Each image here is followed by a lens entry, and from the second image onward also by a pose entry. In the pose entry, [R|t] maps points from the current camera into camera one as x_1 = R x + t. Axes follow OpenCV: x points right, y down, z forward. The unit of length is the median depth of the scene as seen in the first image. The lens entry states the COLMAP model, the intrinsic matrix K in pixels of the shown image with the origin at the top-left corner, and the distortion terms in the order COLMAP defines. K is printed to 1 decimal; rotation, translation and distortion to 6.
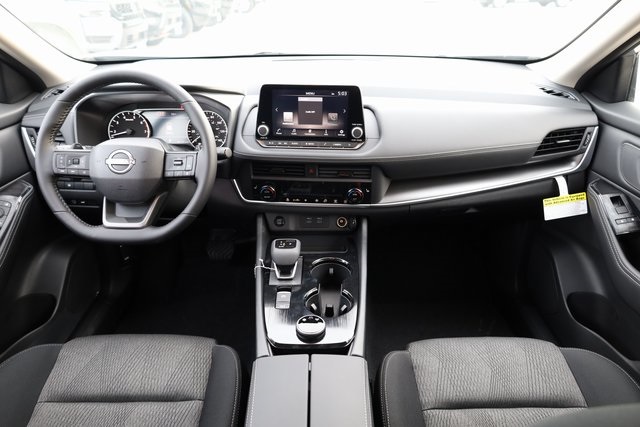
lens RADIAL K [[441.0, 0, 321.8], [0, 441.0, 212.8], [0, 0, 1]] dist [0.009500, 0.002586]
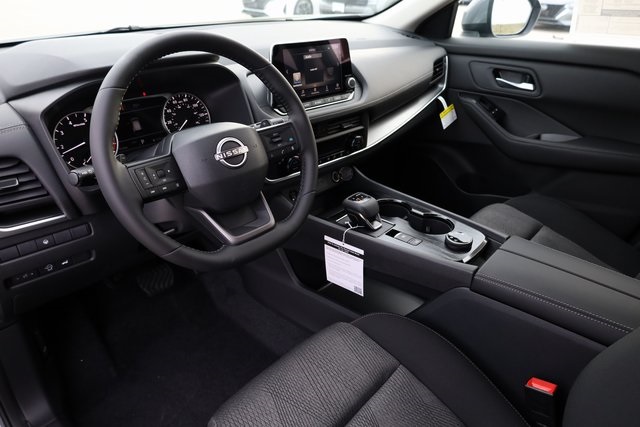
lens RADIAL K [[441.0, 0, 322.1], [0, 441.0, 215.0], [0, 0, 1]] dist [0.009500, 0.002586]
pose [[0.671435, -0.343445, 0.656674, -0.759962], [0.331213, 0.931771, 0.148664, -0.066081], [-0.662927, 0.117681, 0.739377, 0.296193]]
